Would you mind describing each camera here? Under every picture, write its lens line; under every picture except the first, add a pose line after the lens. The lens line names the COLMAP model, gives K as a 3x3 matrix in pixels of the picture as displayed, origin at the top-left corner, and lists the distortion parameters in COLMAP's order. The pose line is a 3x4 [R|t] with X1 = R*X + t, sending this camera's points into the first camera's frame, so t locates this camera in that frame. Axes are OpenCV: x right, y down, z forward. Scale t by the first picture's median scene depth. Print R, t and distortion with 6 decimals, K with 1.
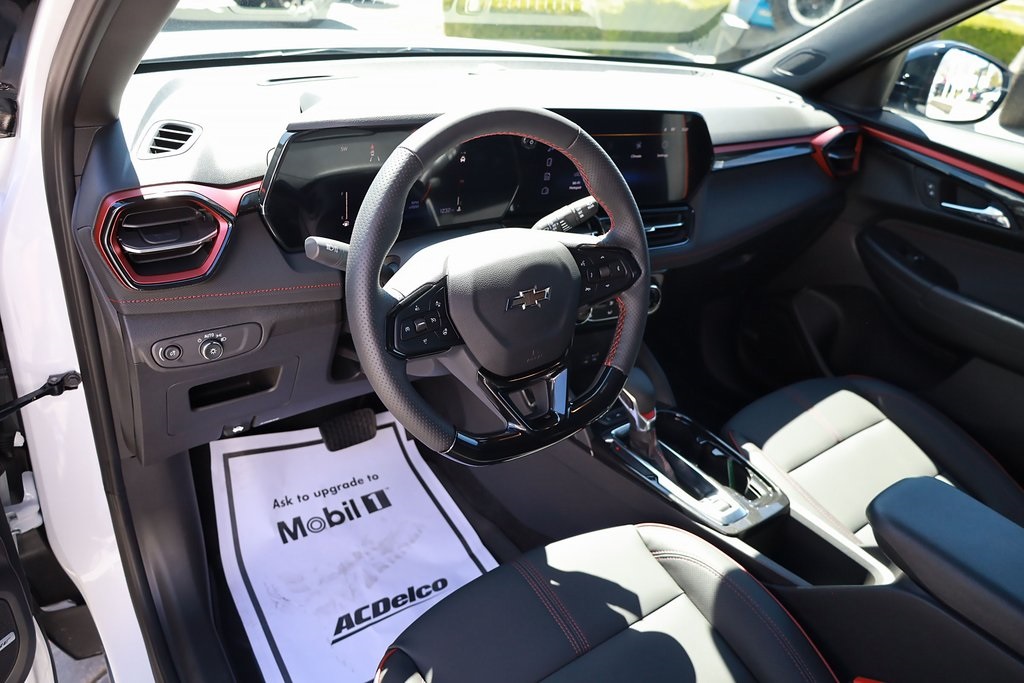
lens RADIAL K [[695.1, 0, 511.2], [0, 695.1, 346.2], [0, 0, 1]] dist [0.071948, 0.000436]
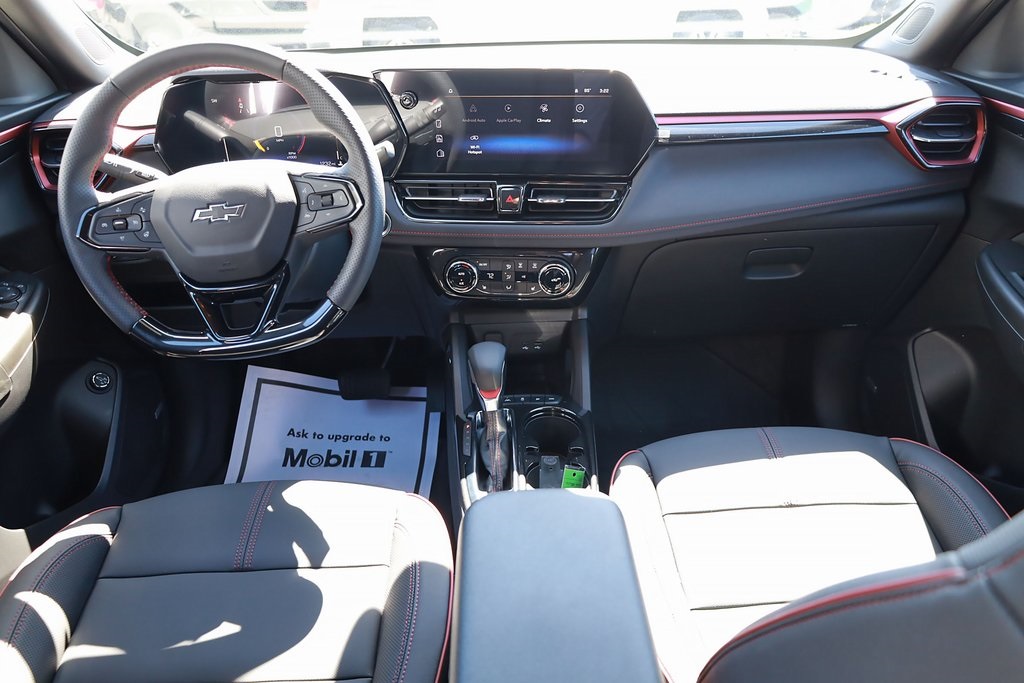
lens RADIAL K [[704.9, 0, 512.0], [0, 704.9, 341.5], [0, 0, 1]] dist [0.002642, -0.000345]
pose [[0.803889, 0.135293, -0.579187, 0.606977], [-0.193338, 0.980343, -0.039347, 0.049147], [0.562479, 0.143609, 0.814244, 0.221482]]
